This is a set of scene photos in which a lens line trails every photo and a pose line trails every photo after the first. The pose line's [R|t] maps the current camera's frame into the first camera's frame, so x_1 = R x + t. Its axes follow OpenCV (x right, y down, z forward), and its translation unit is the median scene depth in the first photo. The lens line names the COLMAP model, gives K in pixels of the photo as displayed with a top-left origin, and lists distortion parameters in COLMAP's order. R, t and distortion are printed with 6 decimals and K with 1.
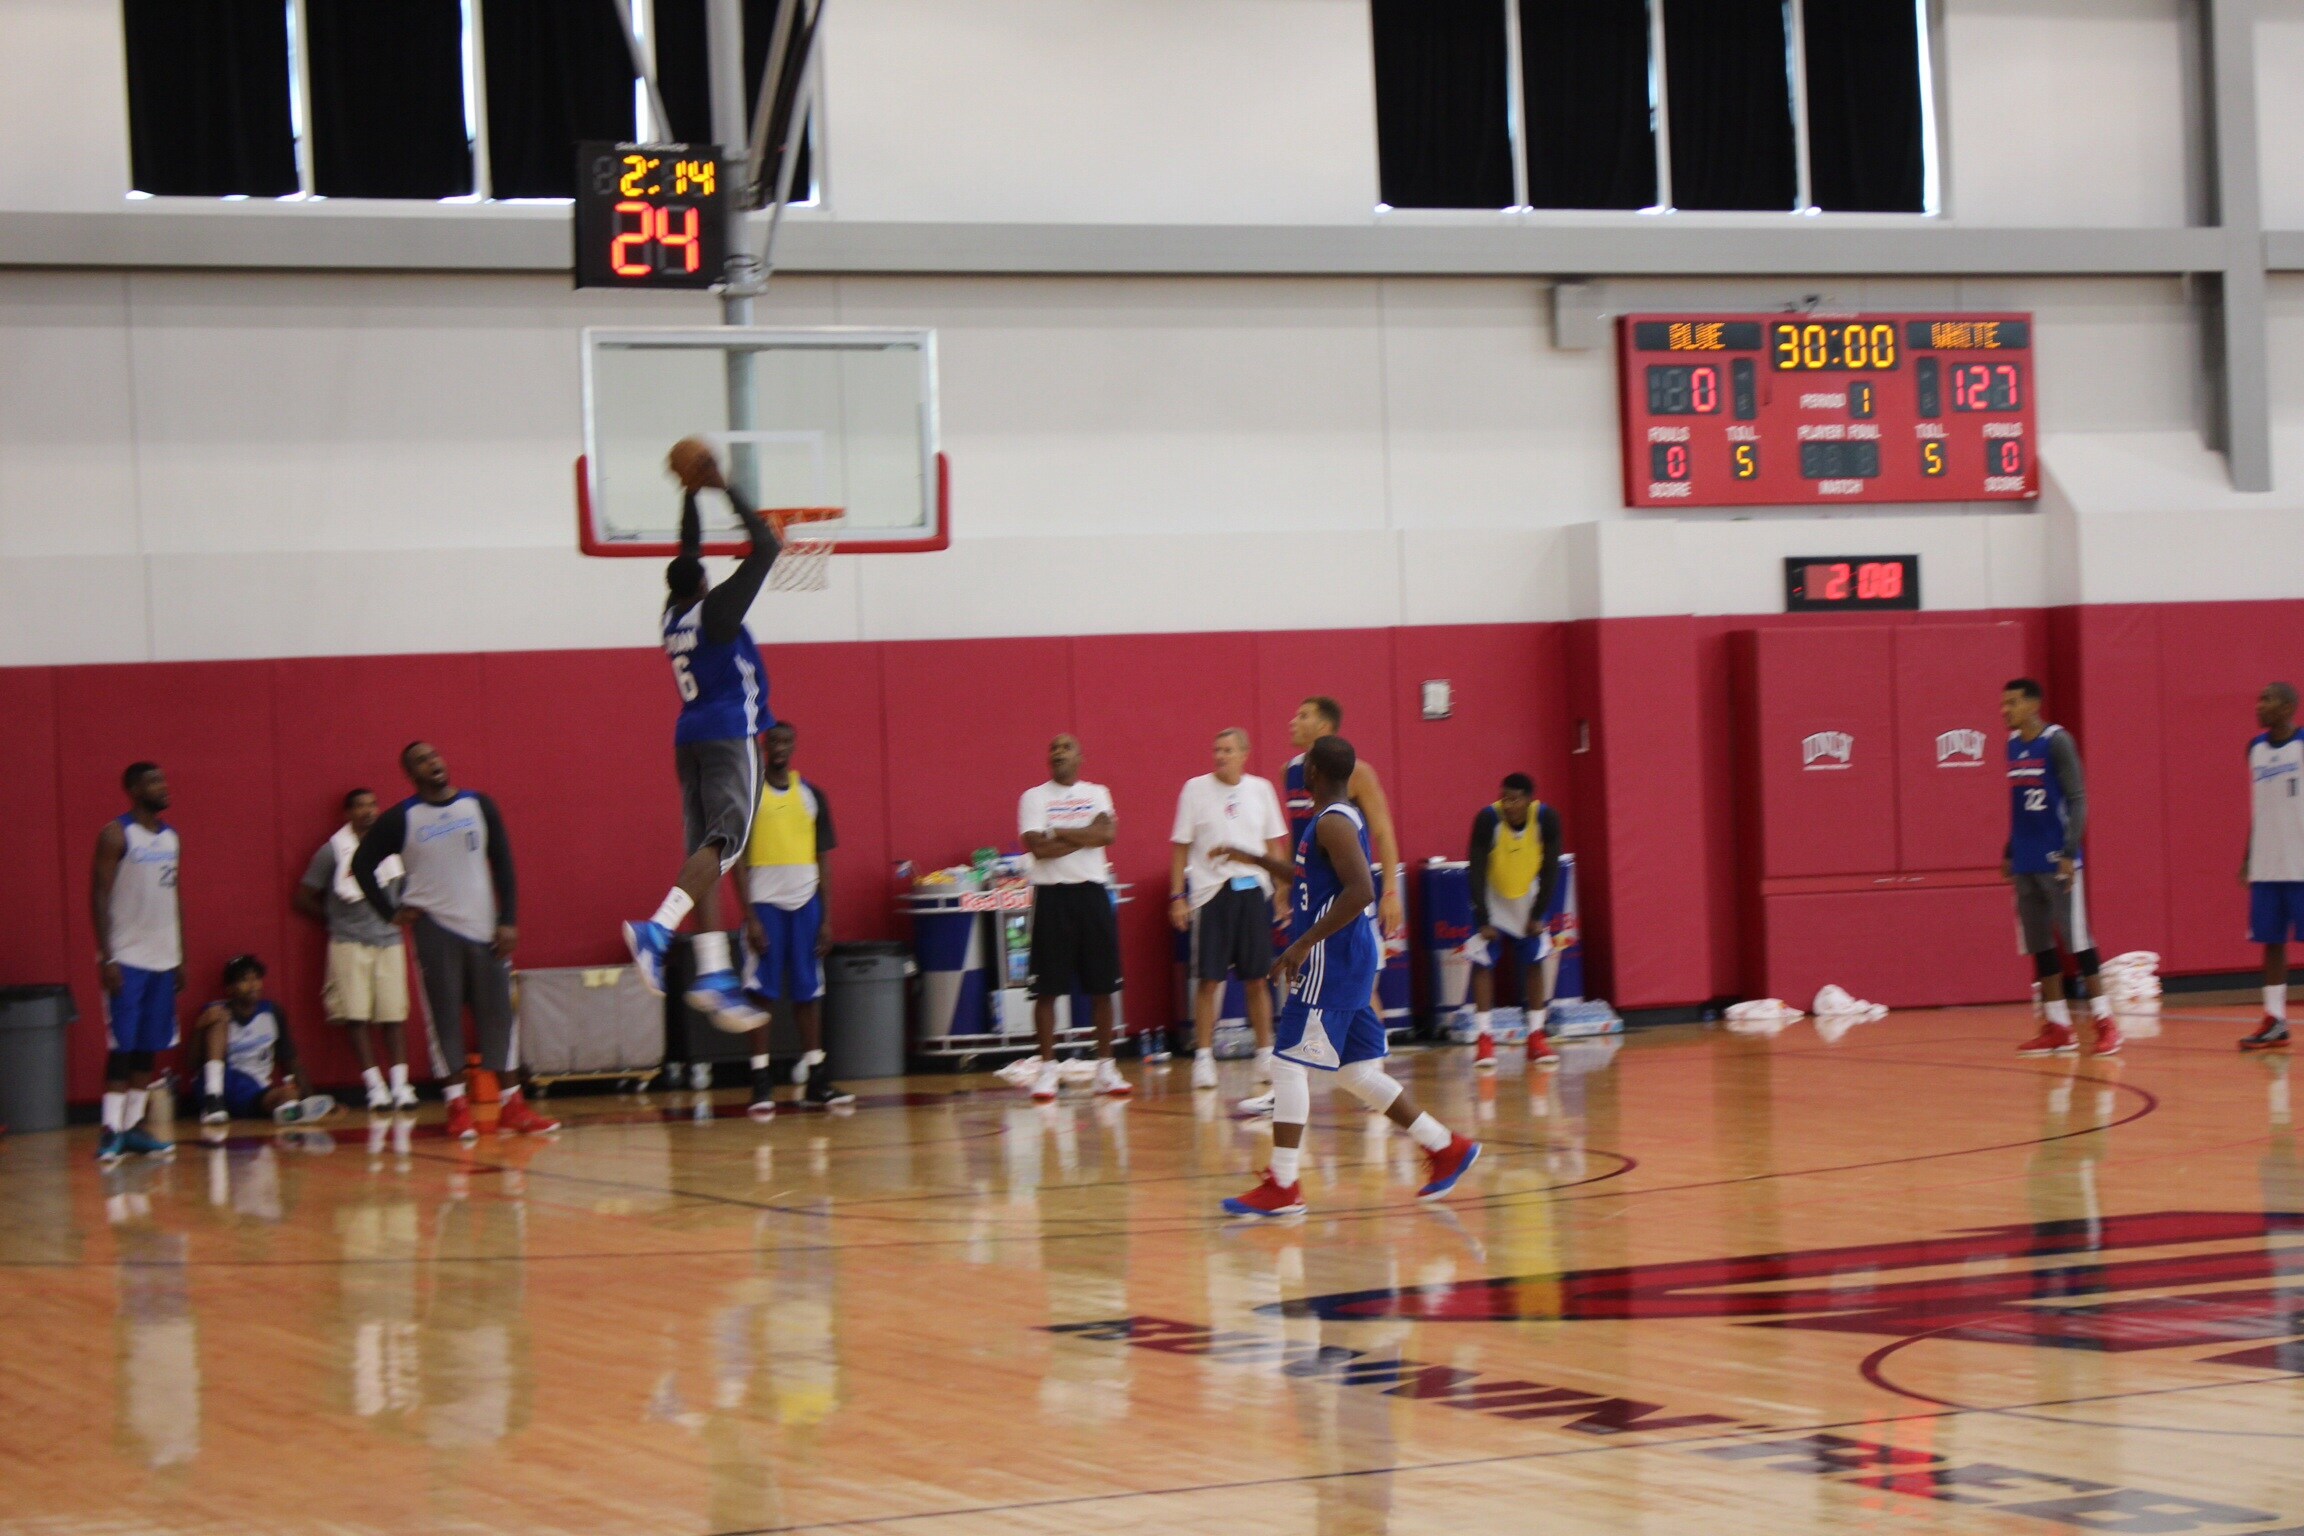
lens RADIAL K [[5323.7, 0, 1152.6], [0, 5323.7, 777.3], [0, 0, 1]] dist [0.043461, 0.132912]
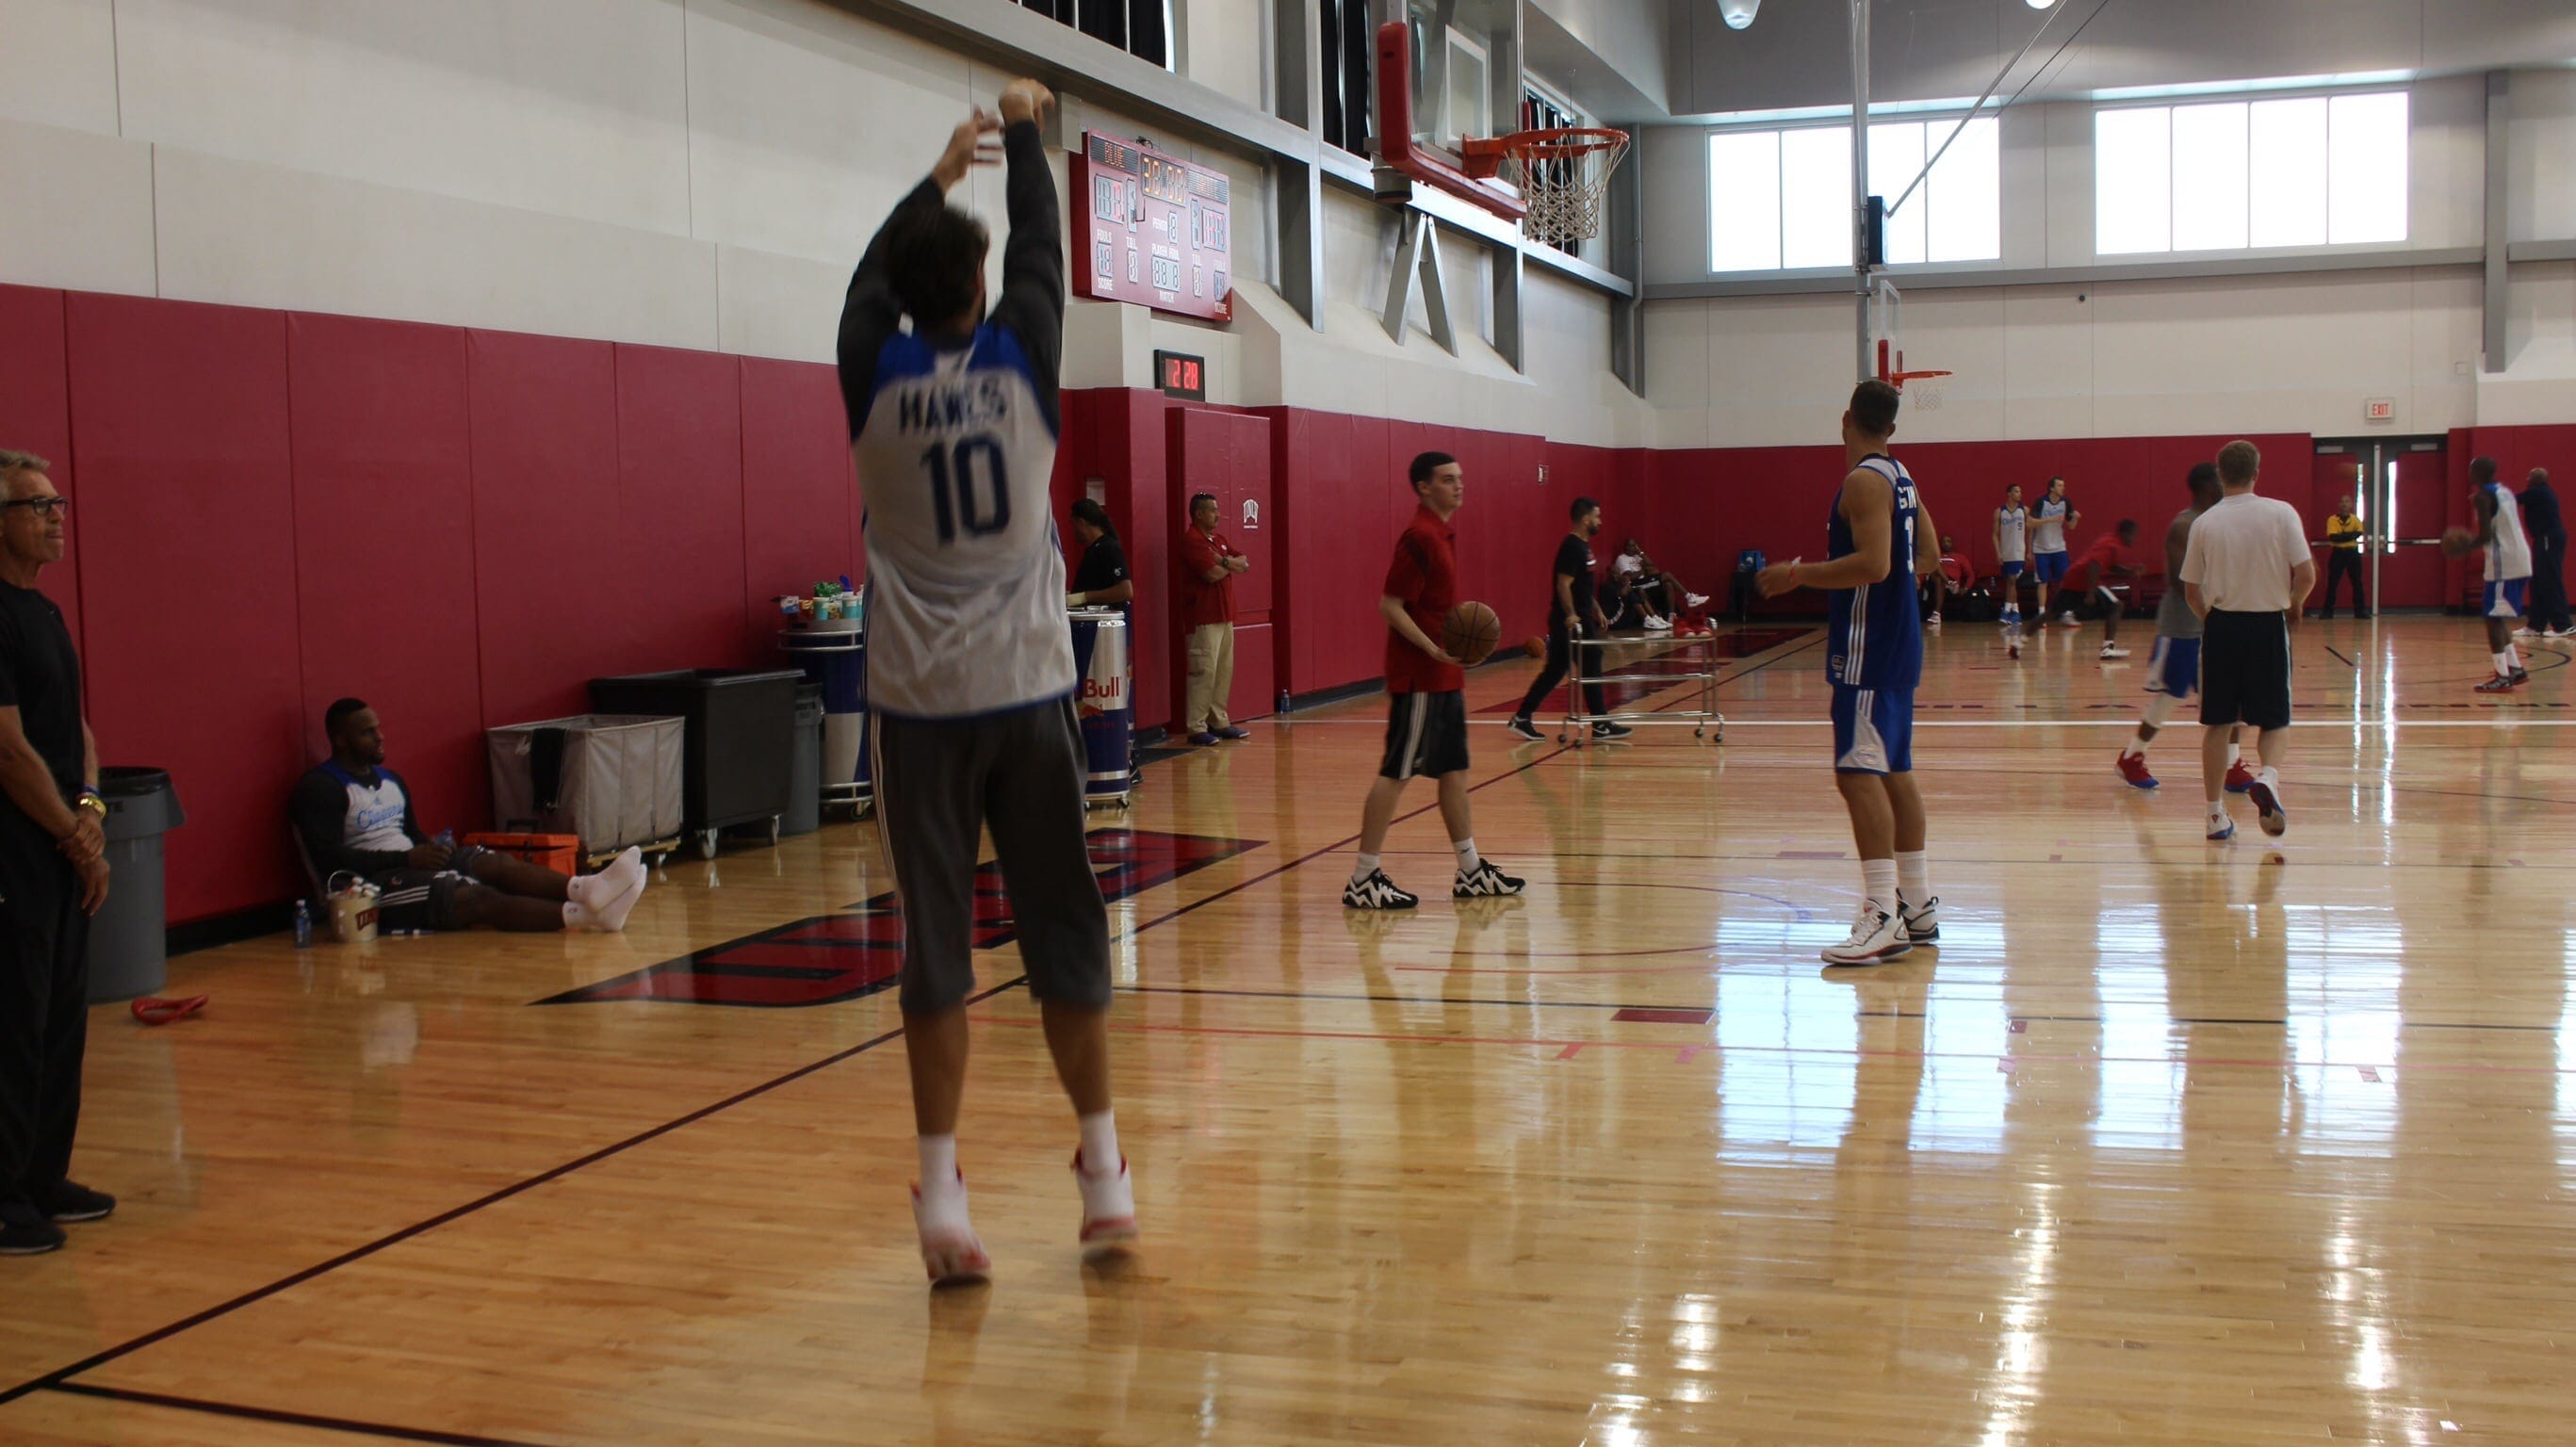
lens RADIAL K [[2592.0, 0, 1288.0], [0, 2592.0, 723.5], [0, 0, 1]] dist [-0.101447, 0.004164]
pose [[0.678432, -0.031729, 0.733978, -0.289553], [-0.003278, 0.998926, 0.046213, 0.015543], [-0.734656, -0.033759, 0.677599, 0.579366]]
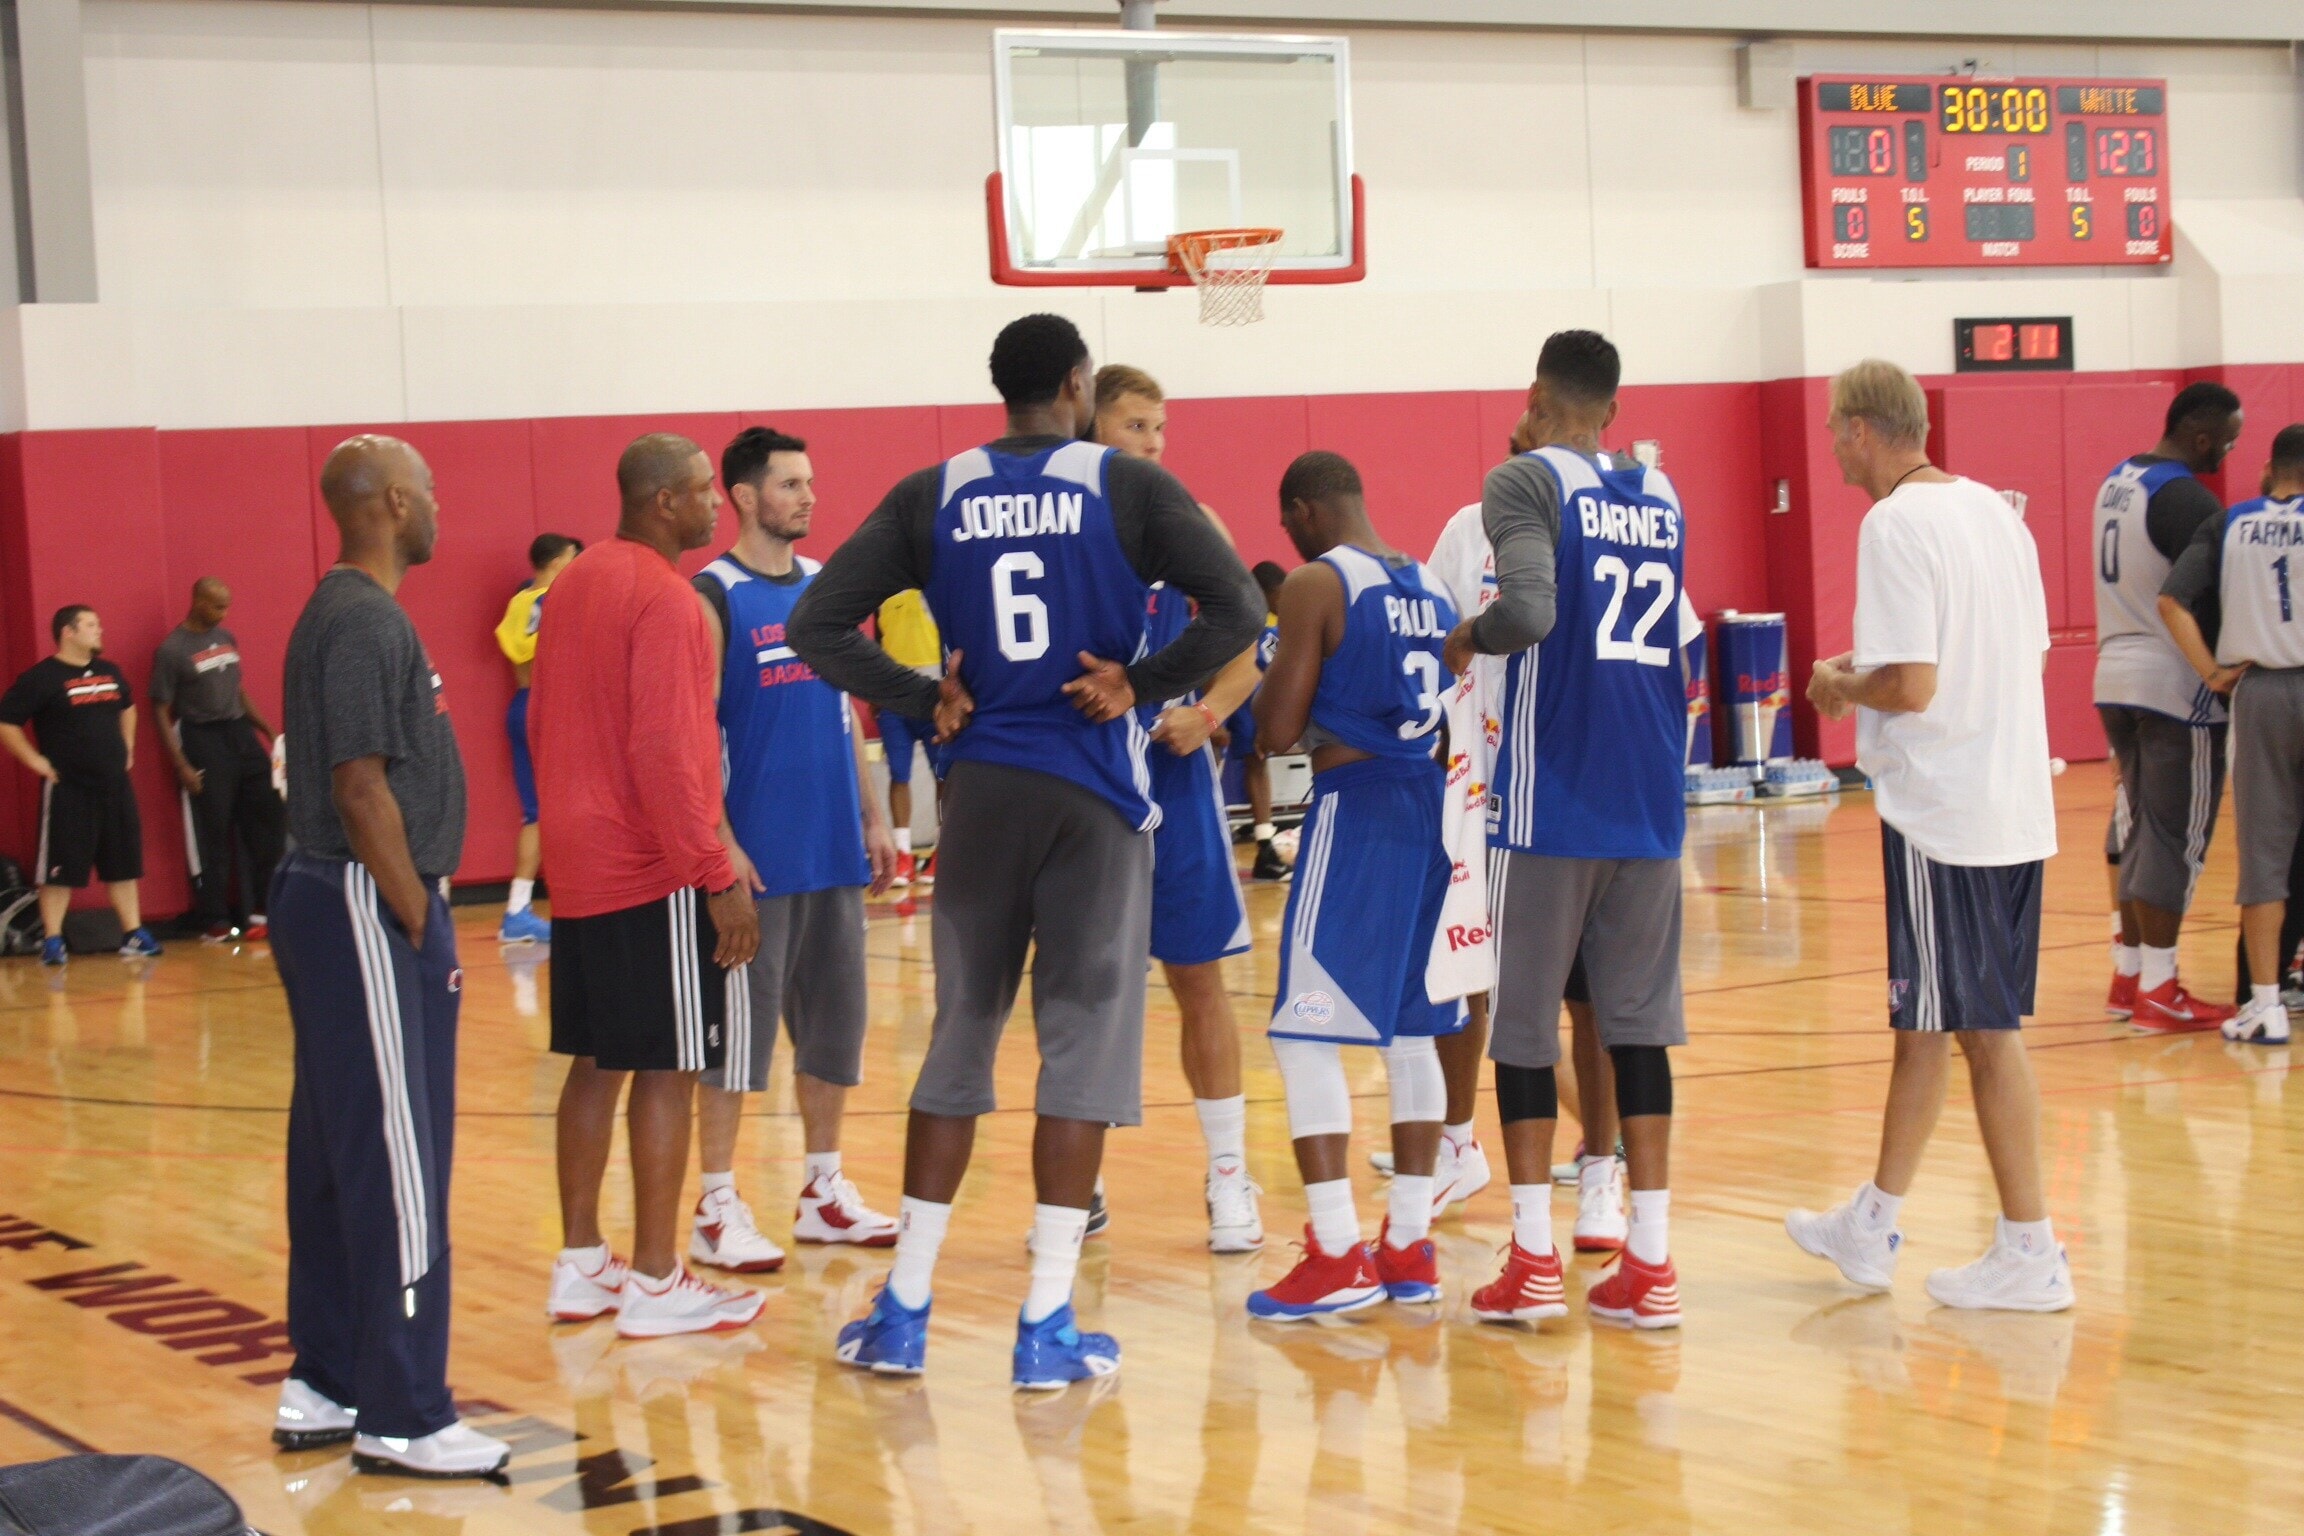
lens RADIAL K [[4258.6, 0, 1157.6], [0, 4258.6, 807.0], [0, 0, 1]] dist [-0.004785, 0.195023]
pose [[0.993761, -0.017729, 0.110112, -0.122216], [0.012042, 0.998569, 0.052099, 0.007387], [-0.110878, -0.050448, 0.992553, 0.208149]]
